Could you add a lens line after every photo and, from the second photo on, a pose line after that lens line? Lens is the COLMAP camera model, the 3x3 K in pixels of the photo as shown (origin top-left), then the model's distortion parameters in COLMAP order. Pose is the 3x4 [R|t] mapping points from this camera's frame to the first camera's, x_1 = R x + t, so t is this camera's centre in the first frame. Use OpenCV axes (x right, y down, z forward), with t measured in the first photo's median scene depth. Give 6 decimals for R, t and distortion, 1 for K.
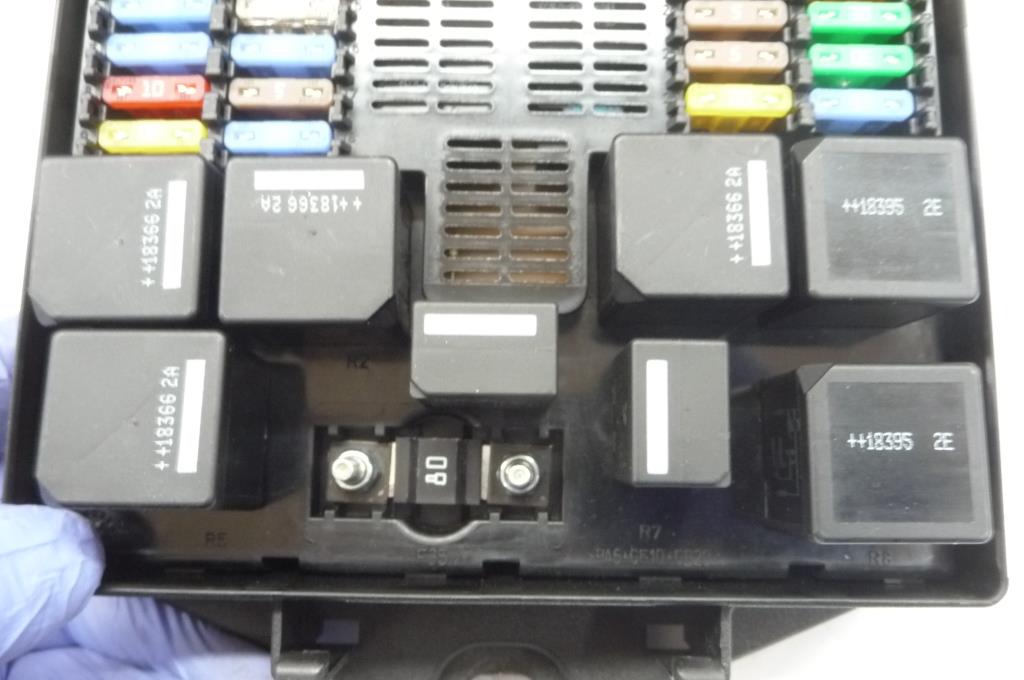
lens RADIAL K [[825.0, 0, 512.0], [0, 825.0, 340.0], [0, 0, 1]] dist [-0.046531, -0.004688]
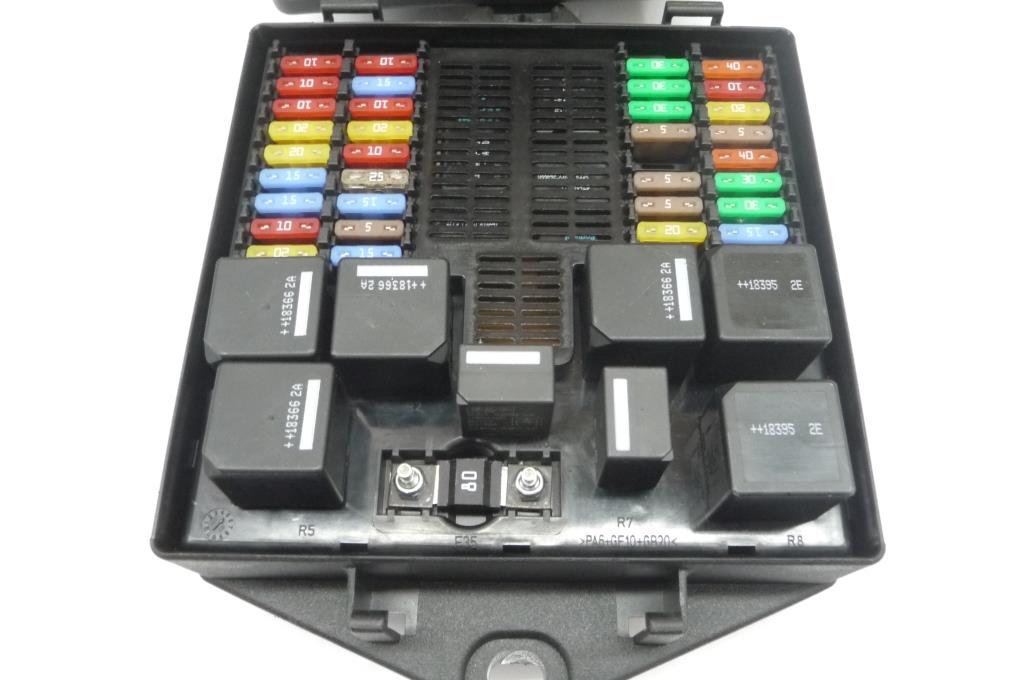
lens RADIAL K [[825.0, 0, 512.0], [0, 825.0, 340.0], [0, 0, 1]] dist [-0.046531, -0.004688]
pose [[0.999991, -0.004138, 0.000643, -0.020571], [0.004151, 0.959332, -0.282249, 0.339438], [0.000551, 0.282250, 0.959341, -0.418678]]
